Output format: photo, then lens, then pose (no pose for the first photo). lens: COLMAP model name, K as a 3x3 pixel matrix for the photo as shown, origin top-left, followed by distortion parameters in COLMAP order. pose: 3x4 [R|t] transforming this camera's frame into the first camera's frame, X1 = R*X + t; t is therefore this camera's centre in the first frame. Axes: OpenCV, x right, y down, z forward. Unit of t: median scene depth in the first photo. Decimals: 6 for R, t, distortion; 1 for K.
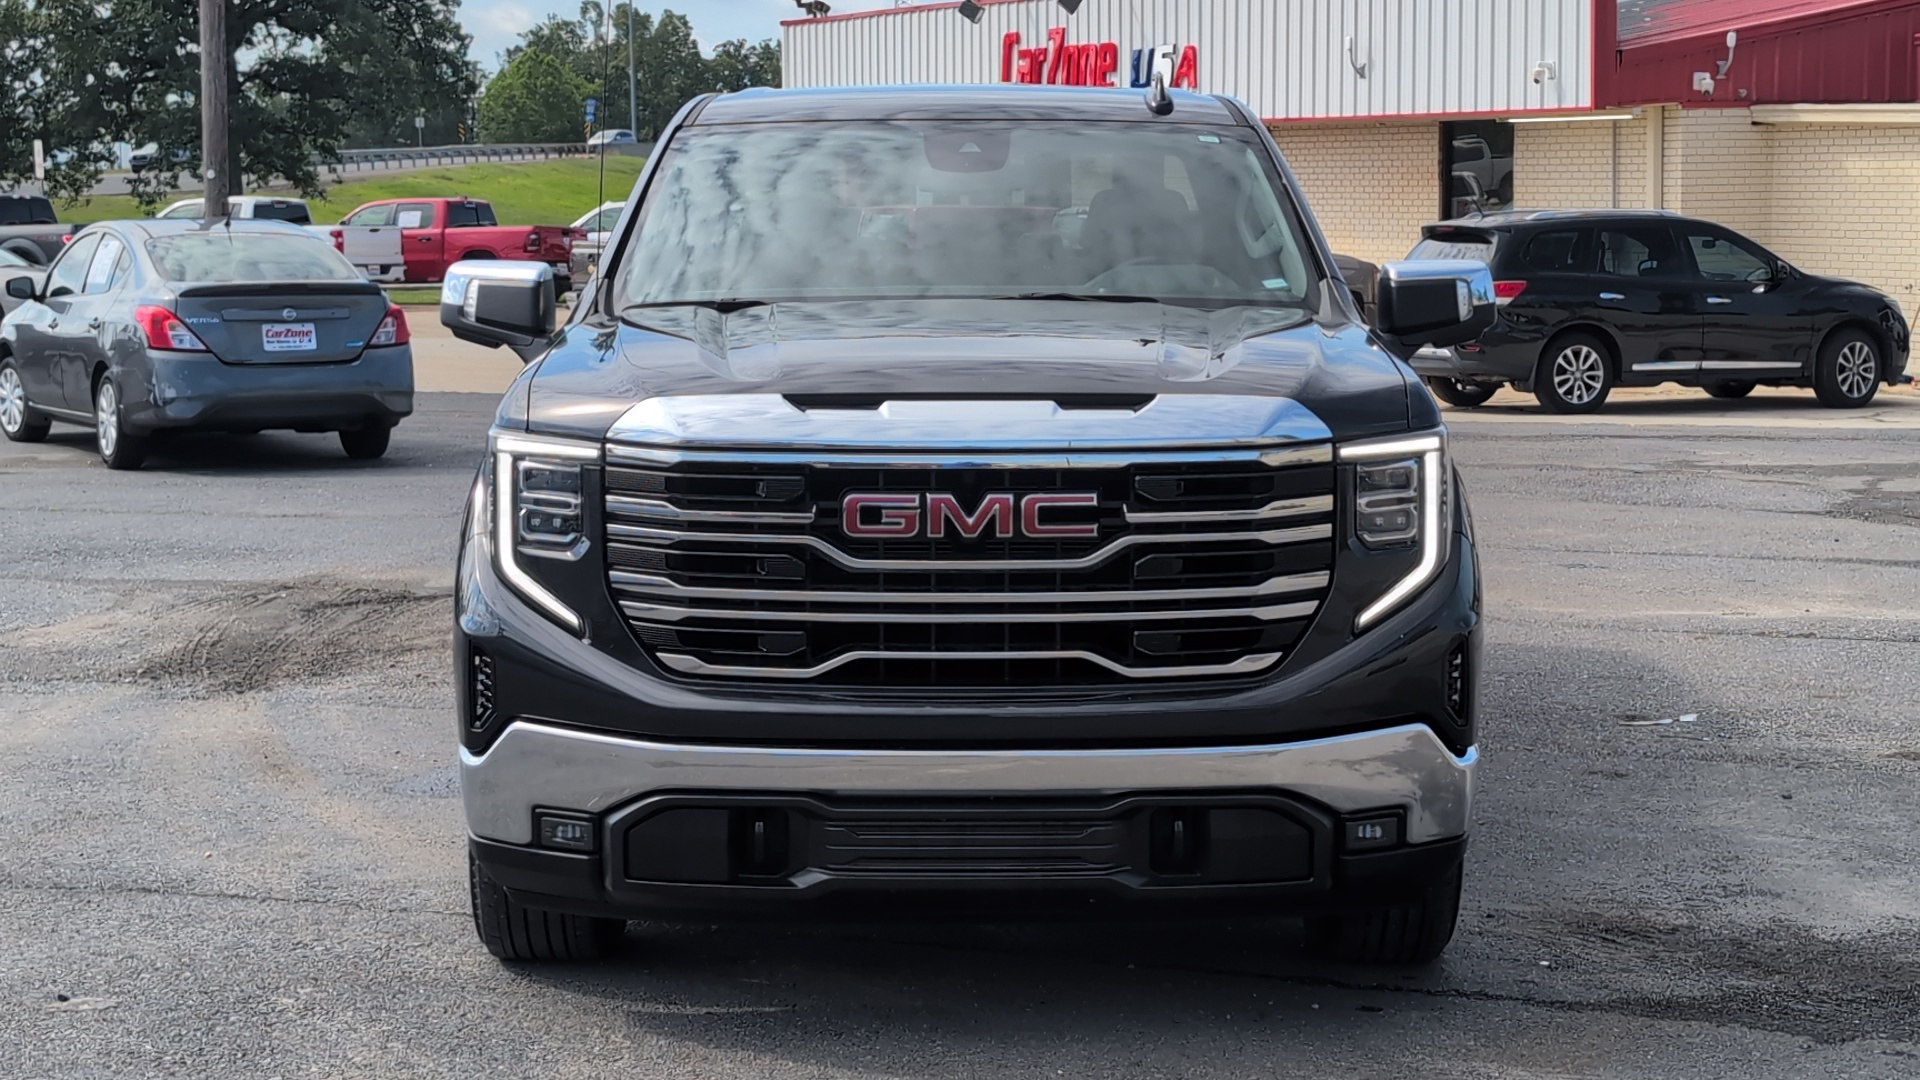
lens RADIAL K [[3191.3, 0, 990.7], [0, 3191.3, 541.2], [0, 0, 1]] dist [0.272438, -1.269953]
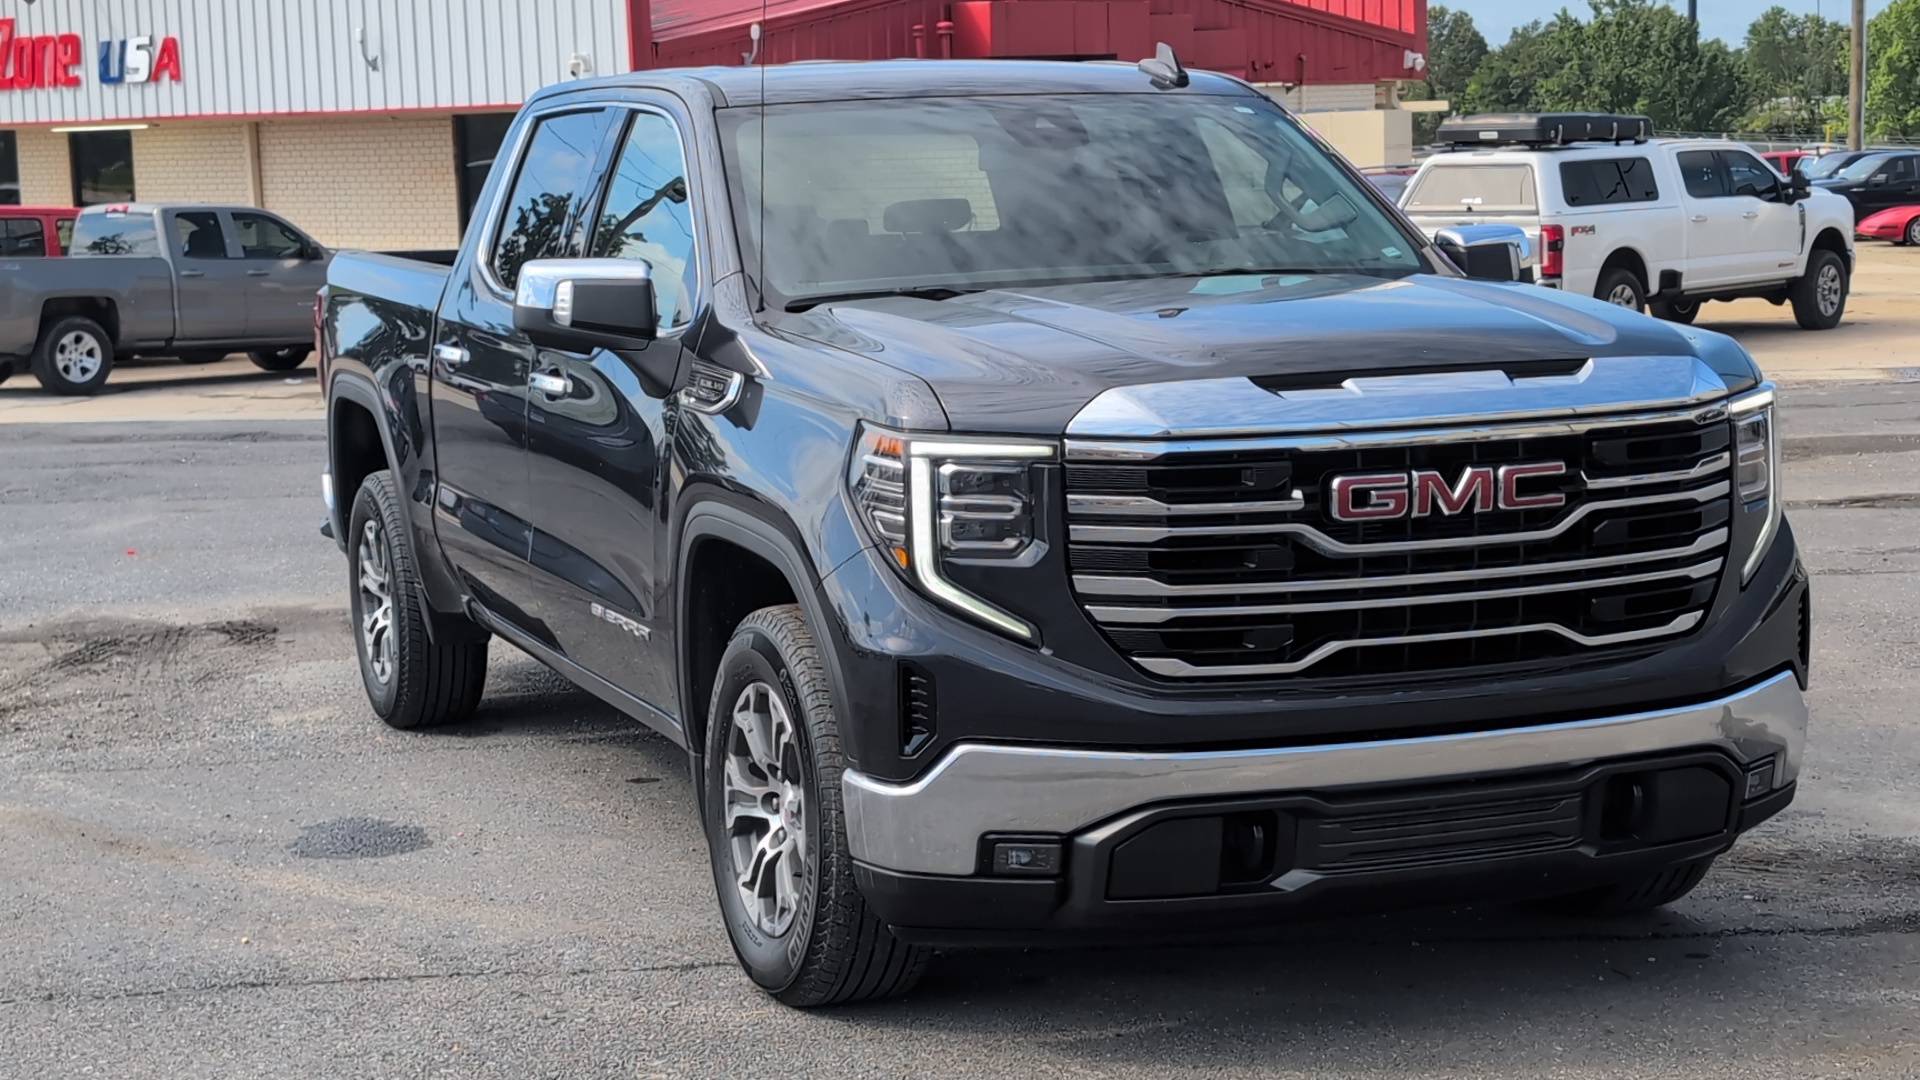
lens RADIAL K [[3191.3, 0, 990.7], [0, 3191.3, 541.2], [0, 0, 1]] dist [0.272438, -1.269953]
pose [[0.929568, -0.064949, 0.362885, -0.482075], [0.064611, 0.997825, 0.013082, -0.014491], [-0.362946, 0.011286, 0.931742, 0.136999]]
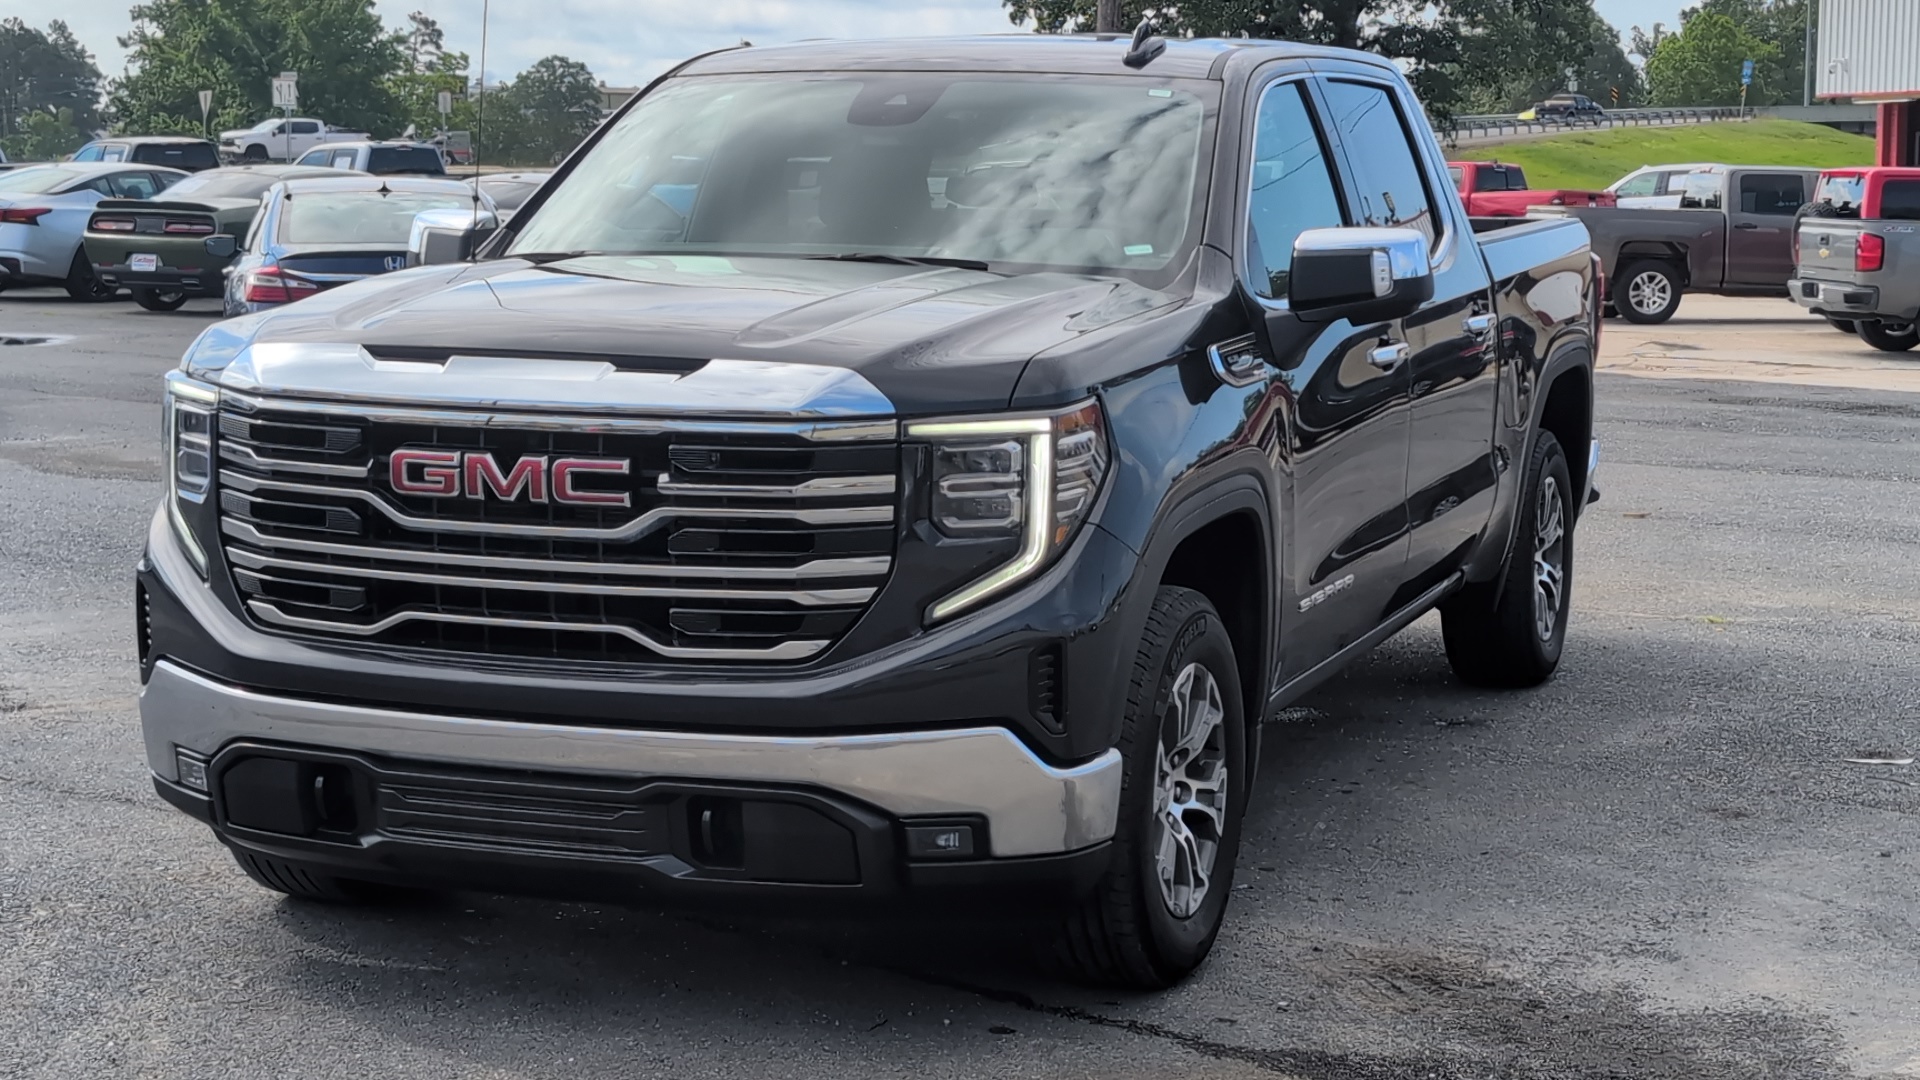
lens RADIAL K [[3191.3, 0, 990.7], [0, 3191.3, 541.2], [0, 0, 1]] dist [0.272438, -1.269953]
pose [[0.935835, 0.054609, -0.348181, 0.457990], [-0.050846, 0.998507, 0.019946, -0.015207], [0.348751, -0.000962, 0.937215, 0.140056]]
